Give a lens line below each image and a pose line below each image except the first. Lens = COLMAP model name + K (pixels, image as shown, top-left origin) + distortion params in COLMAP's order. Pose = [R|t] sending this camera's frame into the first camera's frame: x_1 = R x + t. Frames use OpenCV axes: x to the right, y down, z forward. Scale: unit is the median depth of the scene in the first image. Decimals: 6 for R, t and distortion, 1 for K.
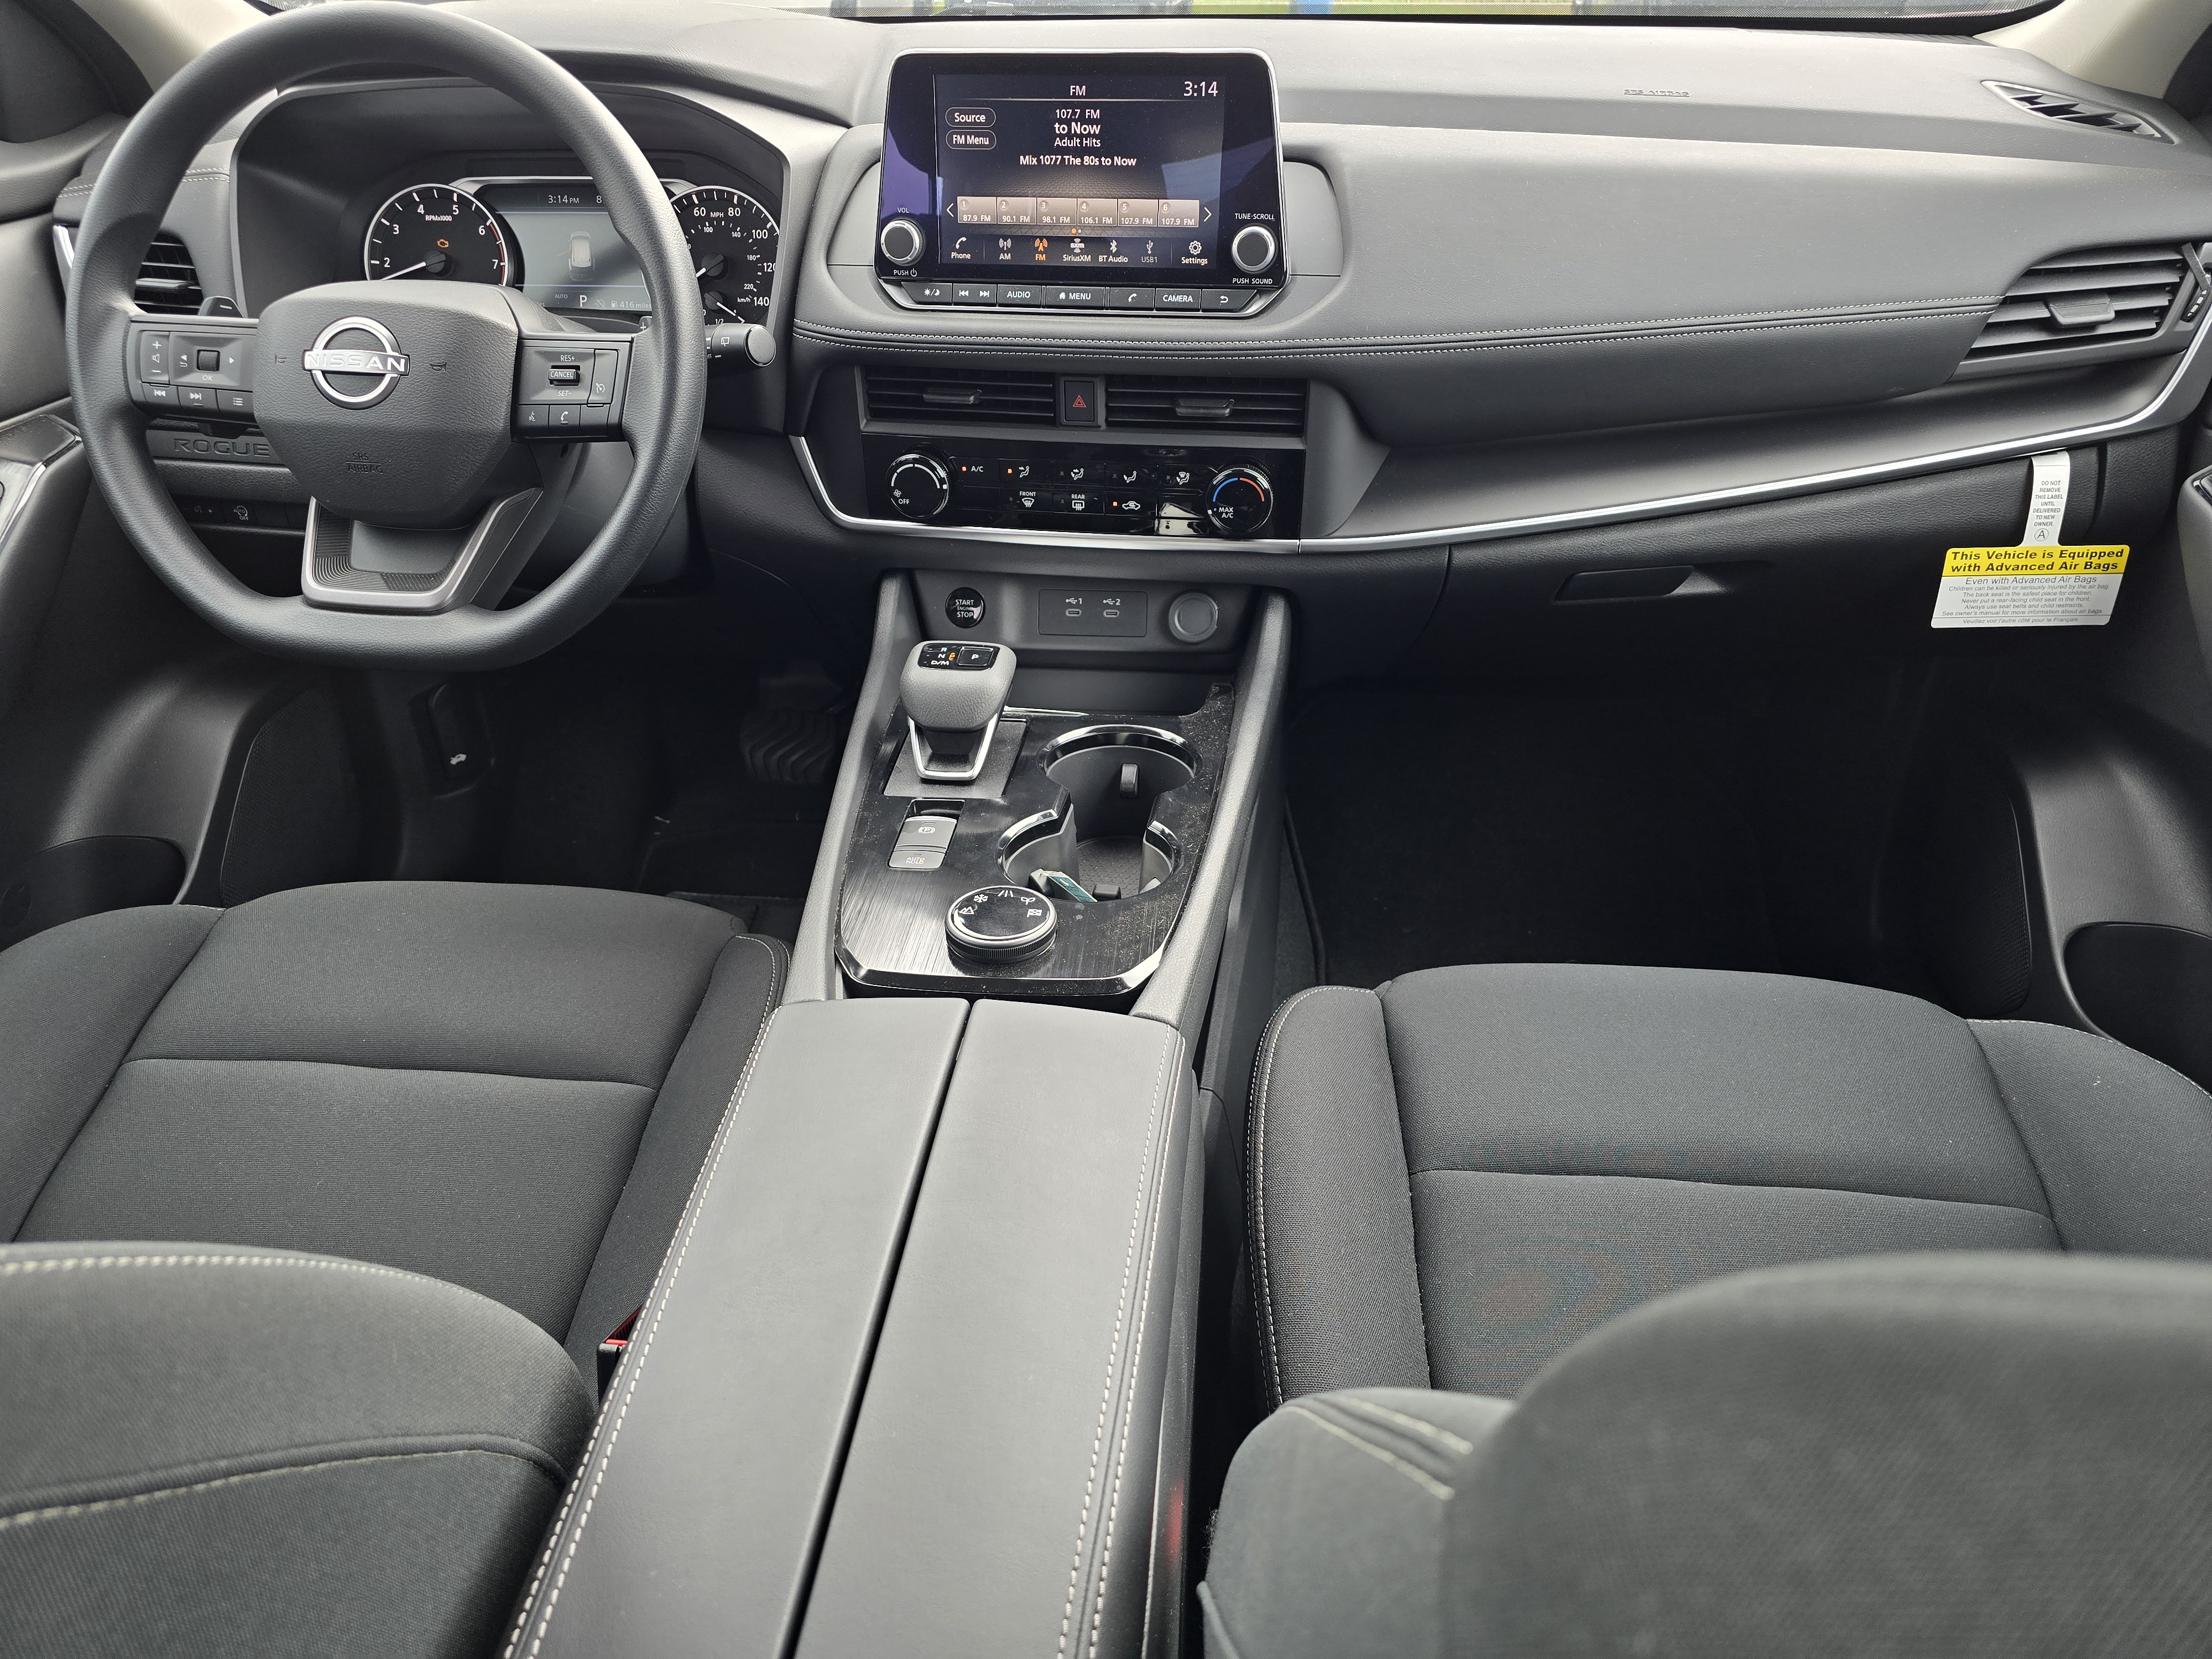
lens RADIAL K [[1554.3, 0, 1068.1], [0, 1554.3, 843.2], [0, 0, 1]] dist [0.054773, -0.046925]
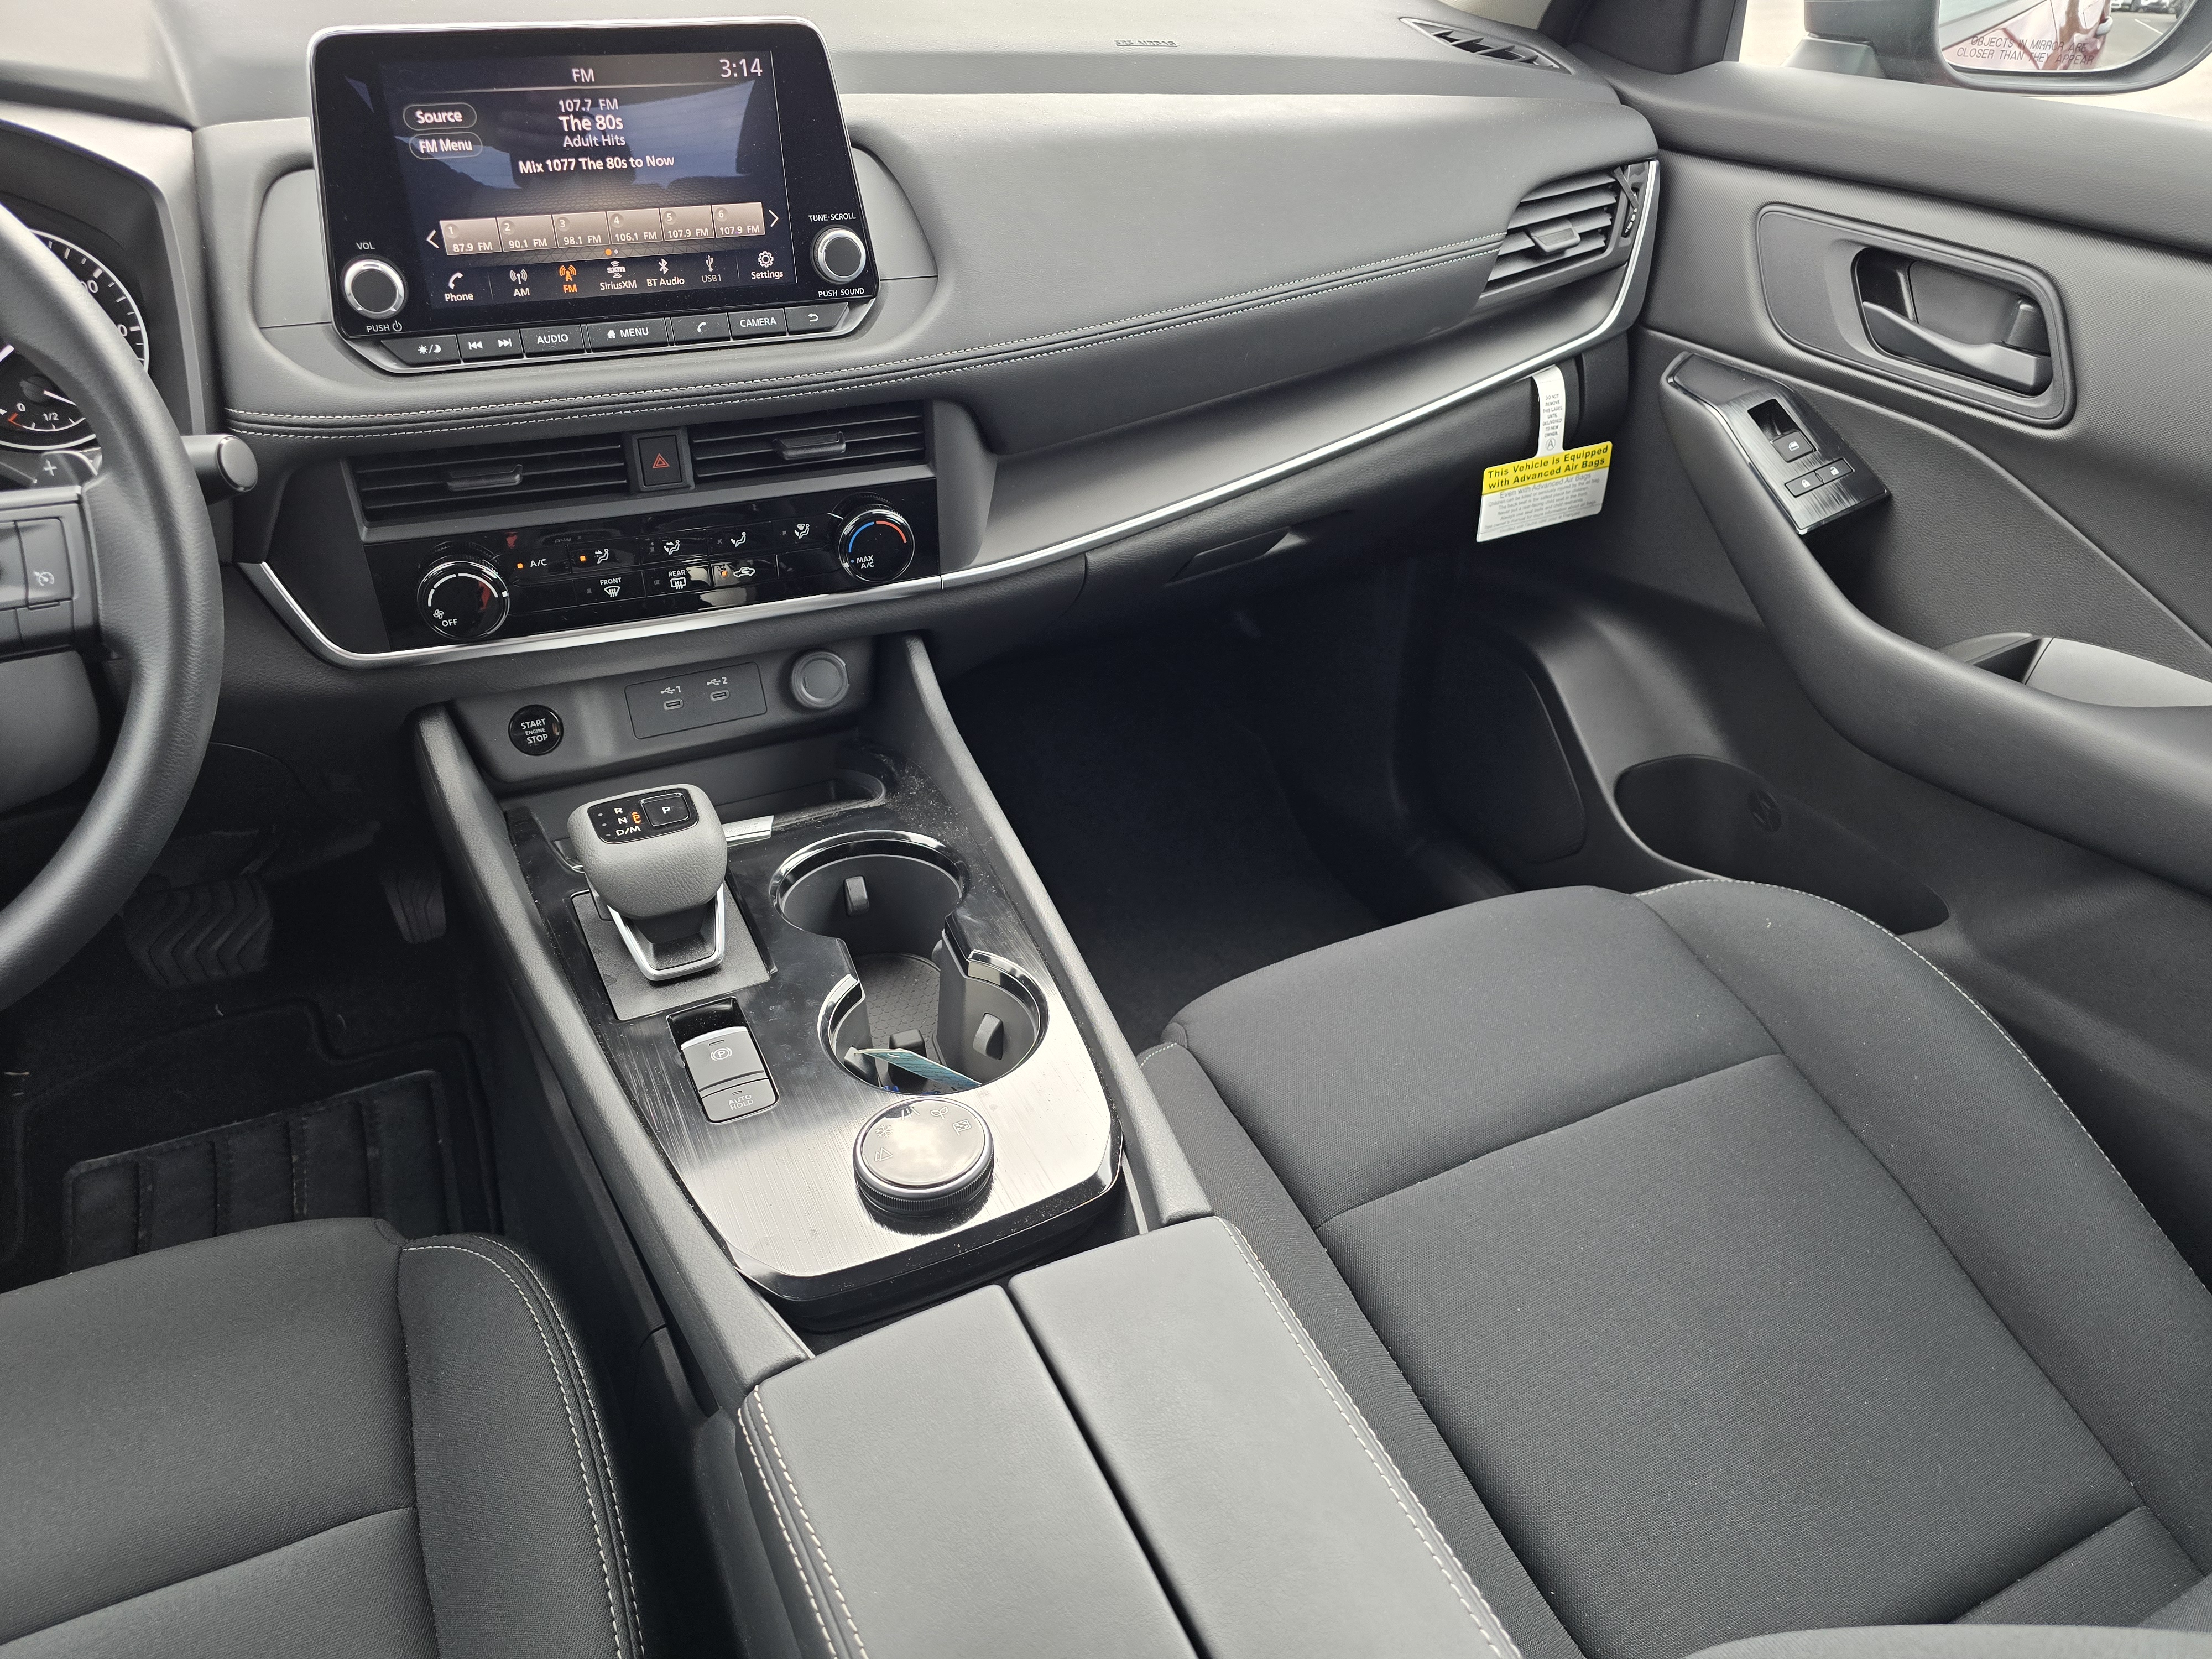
lens RADIAL K [[1554.3, 0, 1085.6], [0, 1554.3, 830.2], [0, 0, 1]] dist [0.054773, -0.046925]
pose [[0.852536, -0.267677, 0.448922, -0.222969], [0.245195, 0.963353, 0.108772, -0.135877], [-0.461586, 0.017341, 0.886926, 0.189250]]
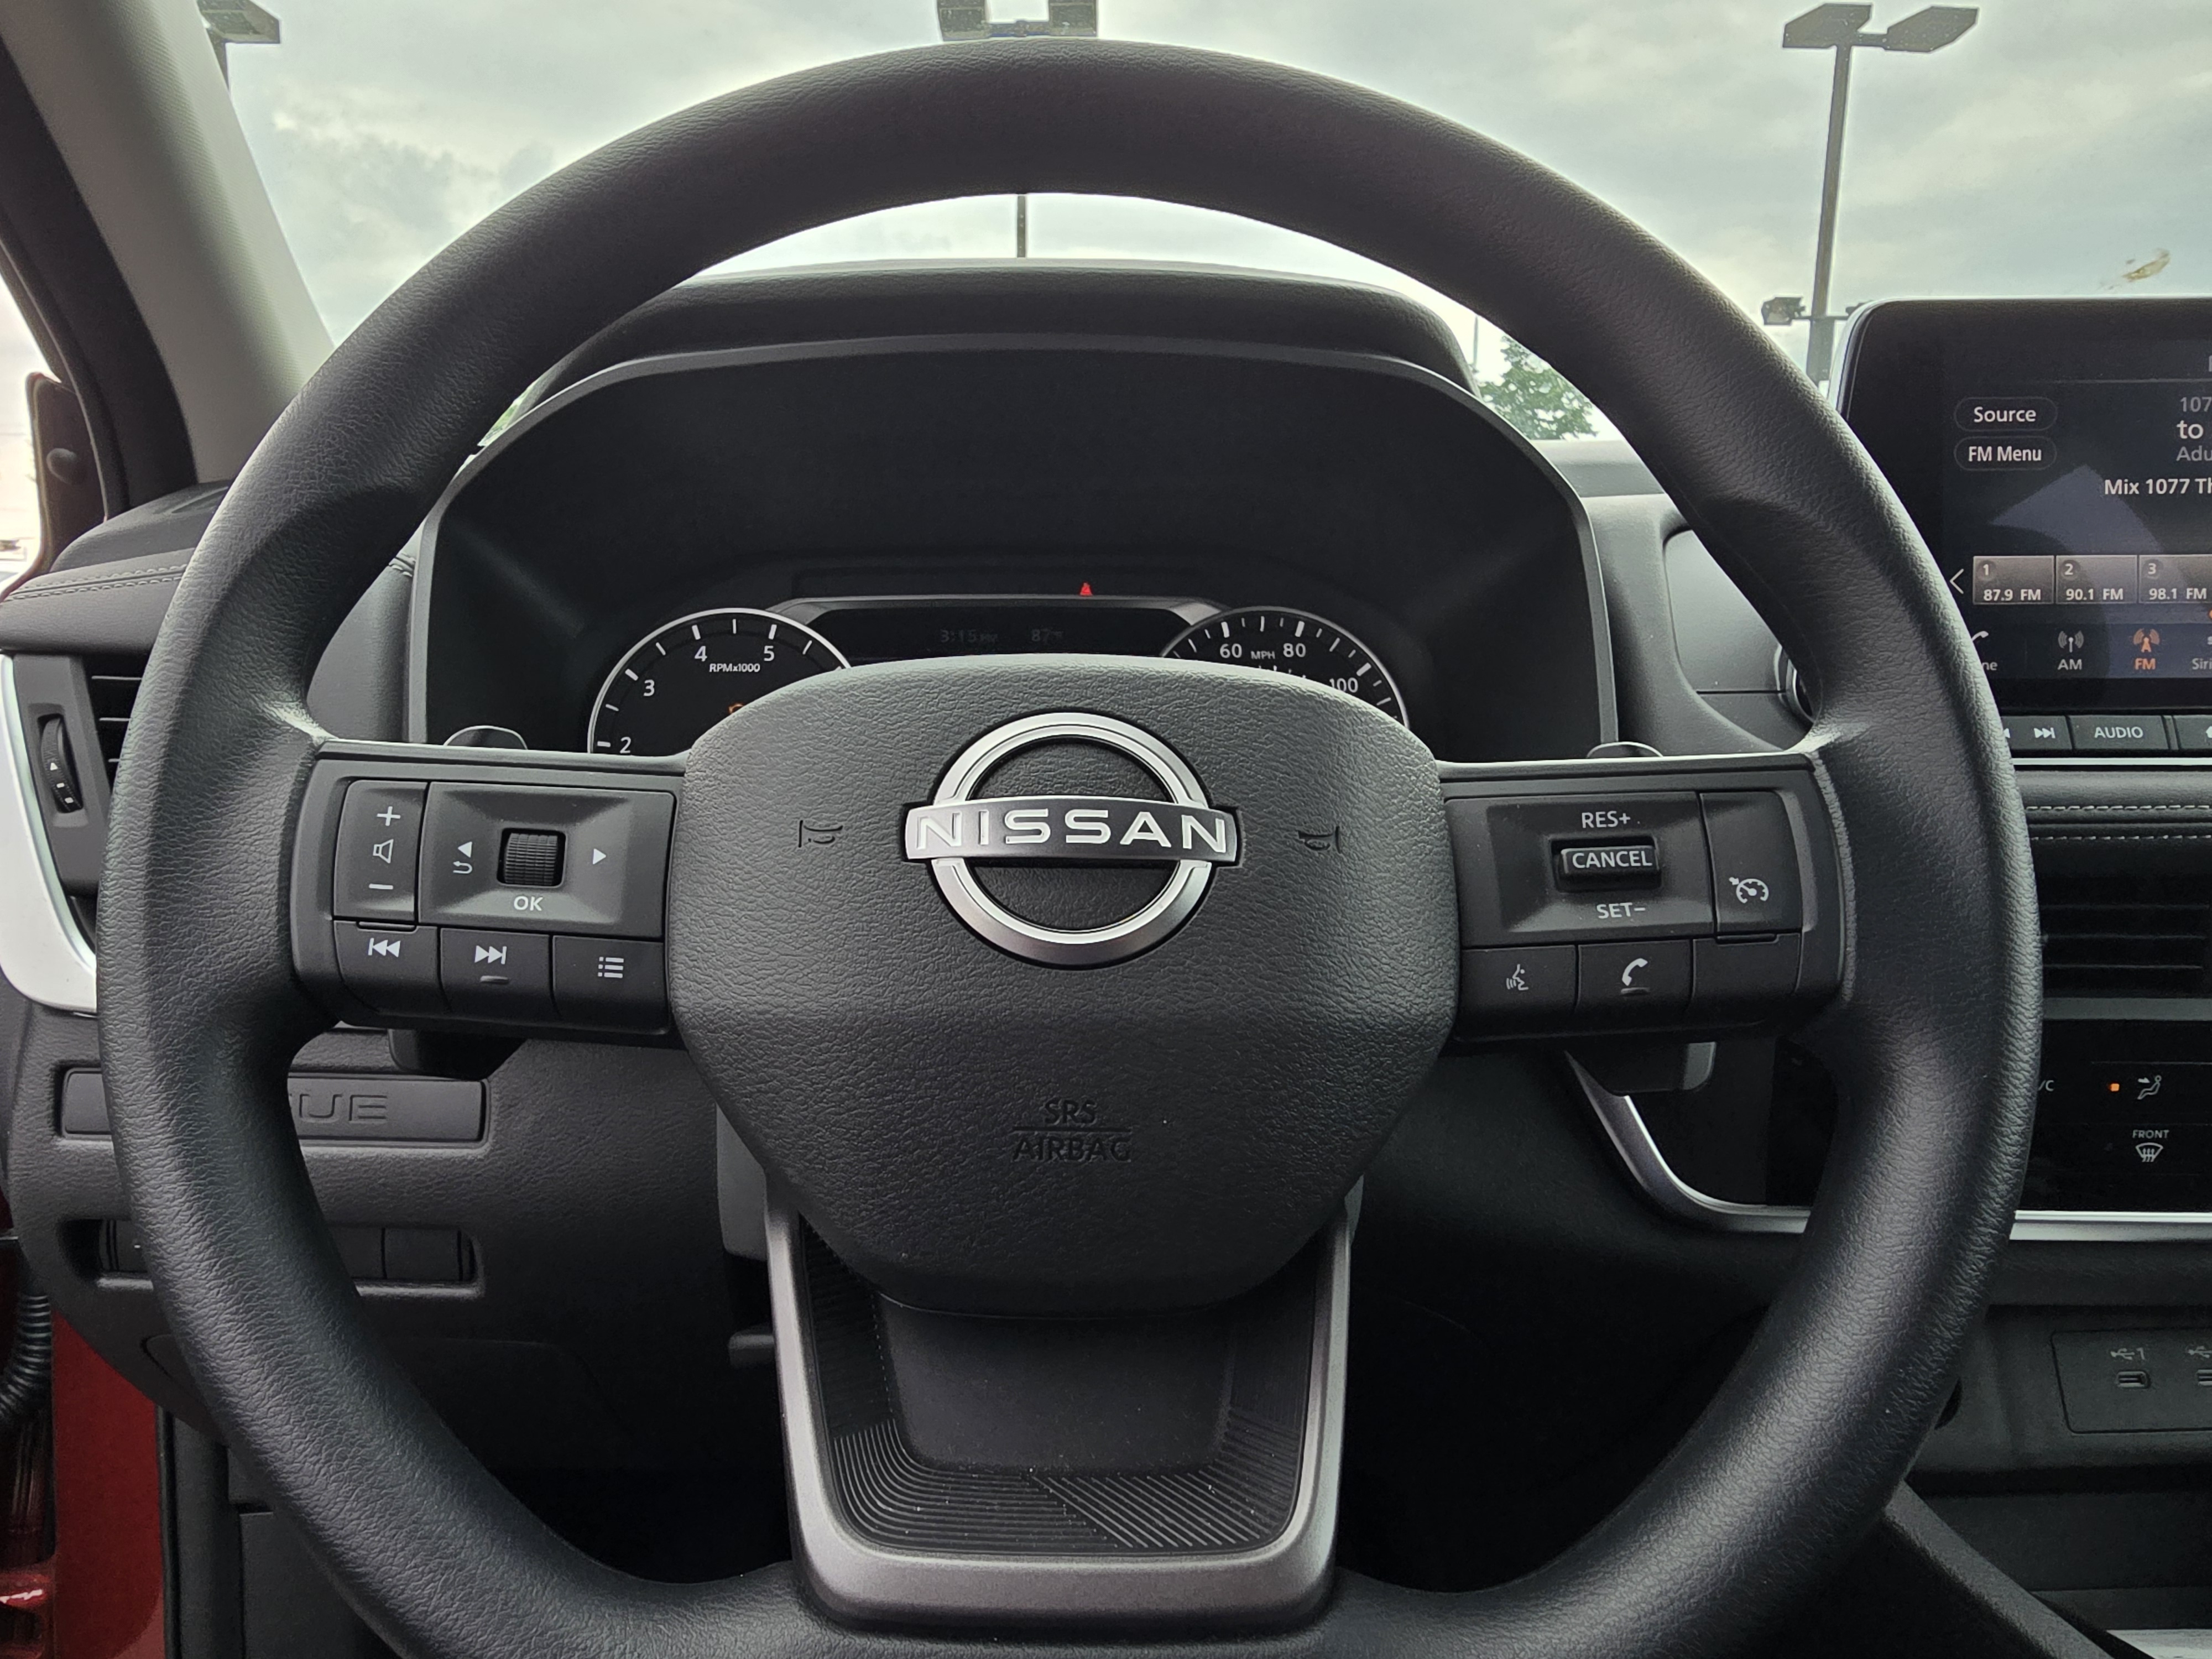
lens RADIAL K [[1510.3, 0, 967.8], [0, 1510.3, 831.2], [0, 0, 1]] dist [0.017583, 0.002438]
pose [[0.988974, -0.010151, 0.147741, -0.460675], [0.067839, 0.917865, -0.391053, -0.161336], [-0.131637, 0.396764, 0.908433, 0.629694]]
